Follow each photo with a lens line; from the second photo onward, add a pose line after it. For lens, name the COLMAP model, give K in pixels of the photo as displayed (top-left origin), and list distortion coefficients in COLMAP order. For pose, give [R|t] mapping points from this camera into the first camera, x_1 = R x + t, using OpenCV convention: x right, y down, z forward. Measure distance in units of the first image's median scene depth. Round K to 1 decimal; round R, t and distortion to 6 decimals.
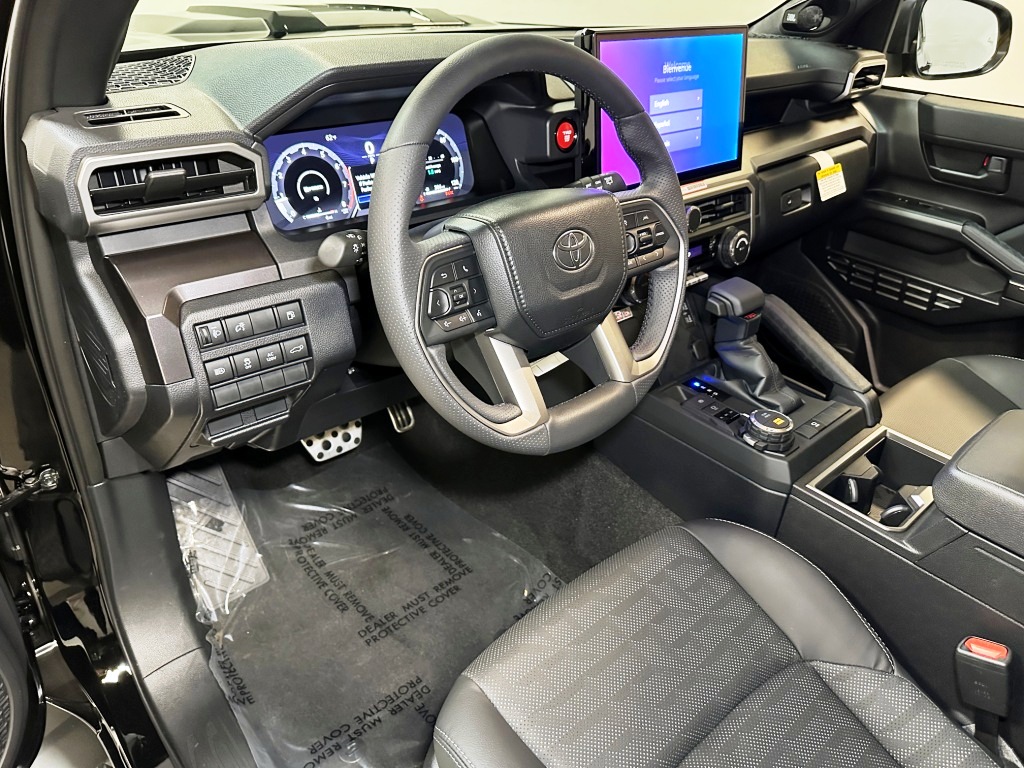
lens RADIAL K [[705.4, 0, 505.4], [0, 705.4, 386.6], [0, 0, 1]] dist [0.065338, -0.097634]
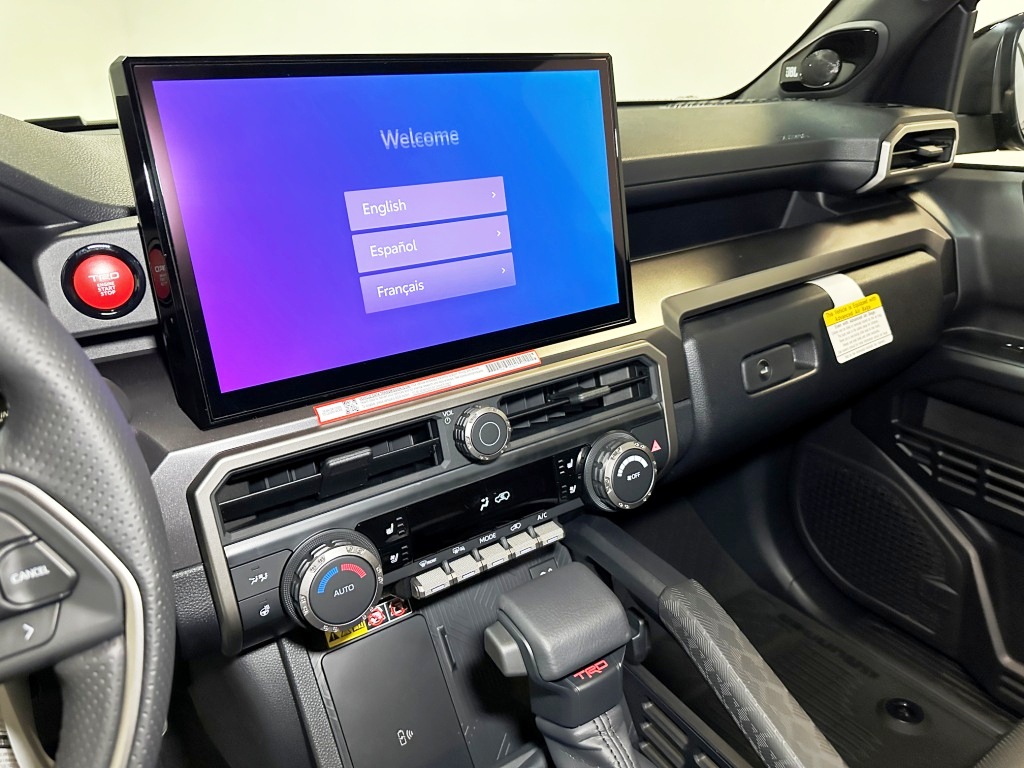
lens RADIAL K [[717.5, 0, 512.0], [0, 717.5, 384.0], [0, 0, 1]] dist [0.065722, -0.110101]
pose [[0.986929, -0.017299, -0.160225, 0.351053], [-0.009092, 0.986661, -0.162533, -0.186876], [0.160899, 0.161865, 0.973607, 0.518402]]
